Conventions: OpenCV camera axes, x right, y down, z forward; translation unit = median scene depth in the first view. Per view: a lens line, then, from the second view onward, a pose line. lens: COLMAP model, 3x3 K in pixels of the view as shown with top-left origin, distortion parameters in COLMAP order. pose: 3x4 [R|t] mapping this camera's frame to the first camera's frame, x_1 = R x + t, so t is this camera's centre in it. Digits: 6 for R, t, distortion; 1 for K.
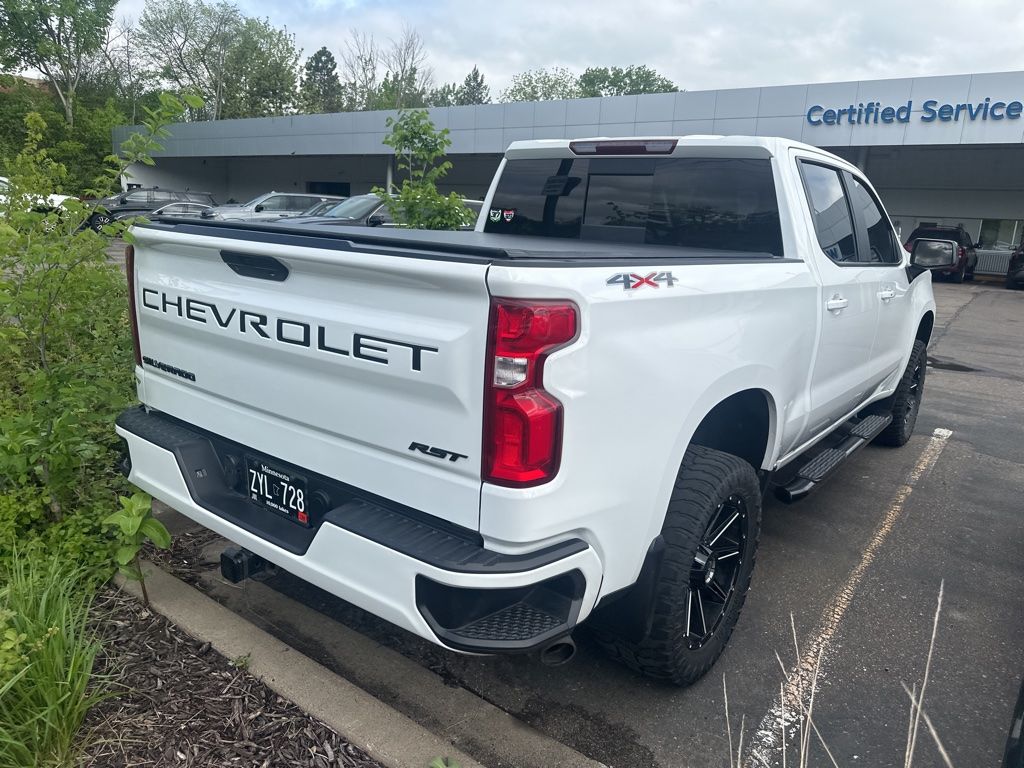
lens RADIAL K [[734.7, 0, 512.9], [0, 734.7, 375.8], [0, 0, 1]] dist [0.006344, -0.008187]
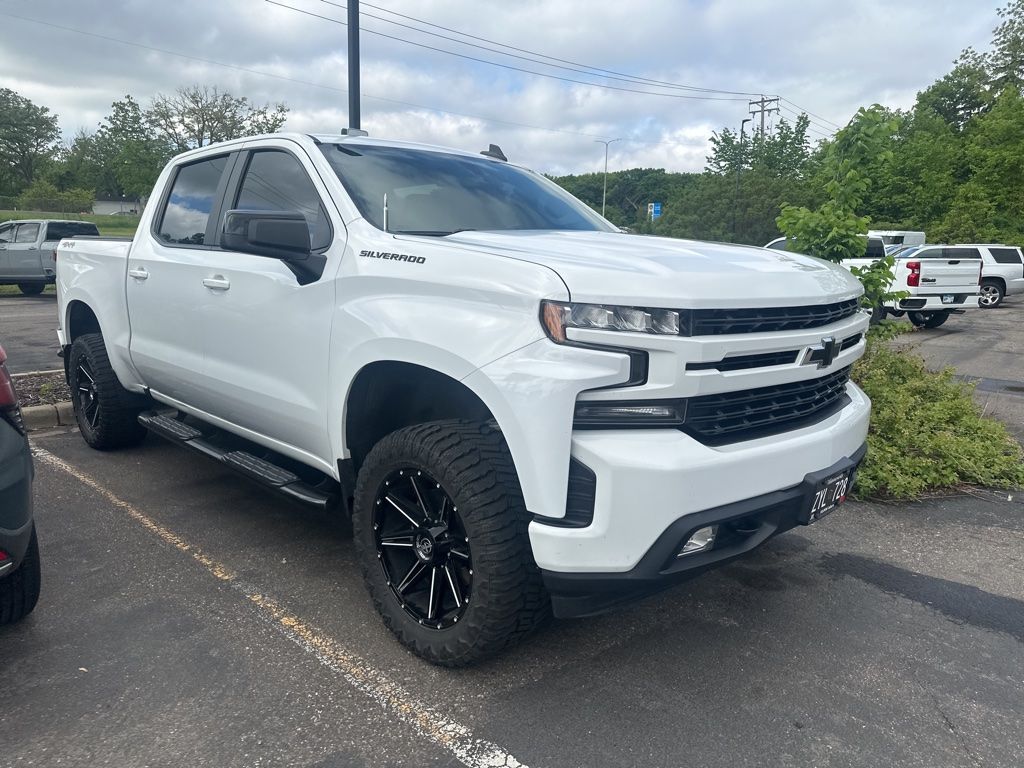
lens RADIAL K [[731.1, 0, 511.5], [0, 731.1, 367.4], [0, 0, 1]] dist [0.022776, -0.024042]
pose [[-0.142907, 0.104380, -0.984217, 2.143747], [-0.226596, 0.964560, 0.135196, -0.348307], [0.963448, 0.242340, -0.114191, 2.395866]]
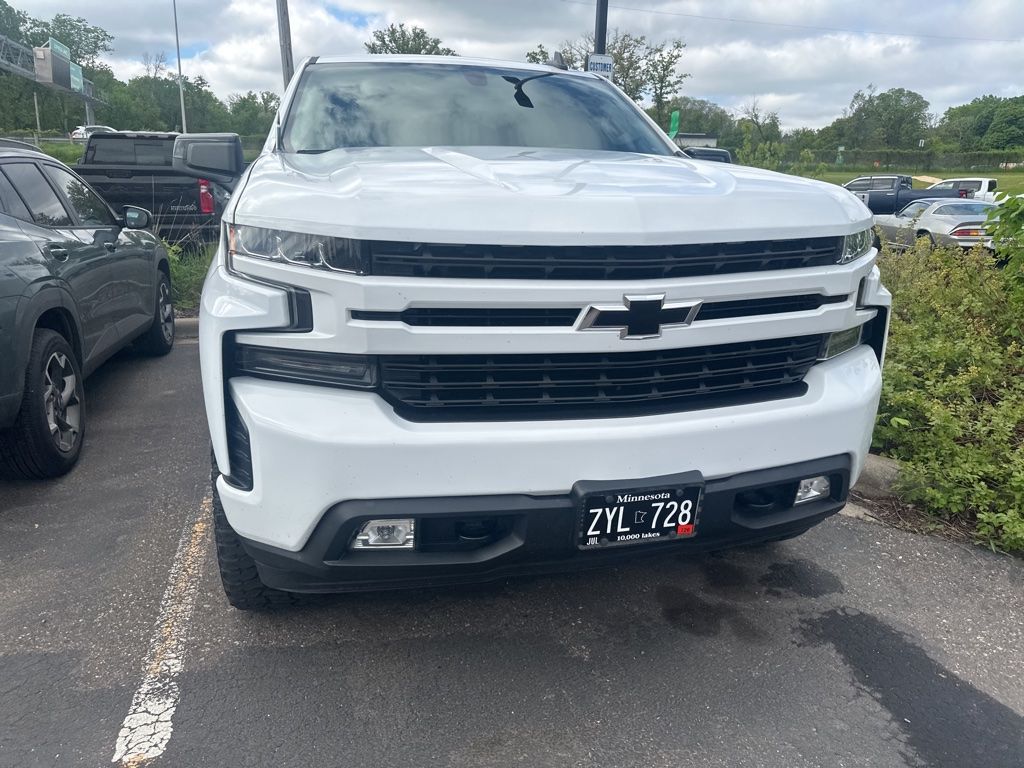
lens RADIAL K [[737.5, 0, 513.9], [0, 737.5, 357.8], [0, 0, 1]] dist [0.009654, -0.012130]
pose [[-0.607995, 0.123253, -0.784316, 1.728428], [-0.210106, 0.927679, 0.308655, -0.480292], [0.765636, 0.352449, -0.538128, 2.974851]]
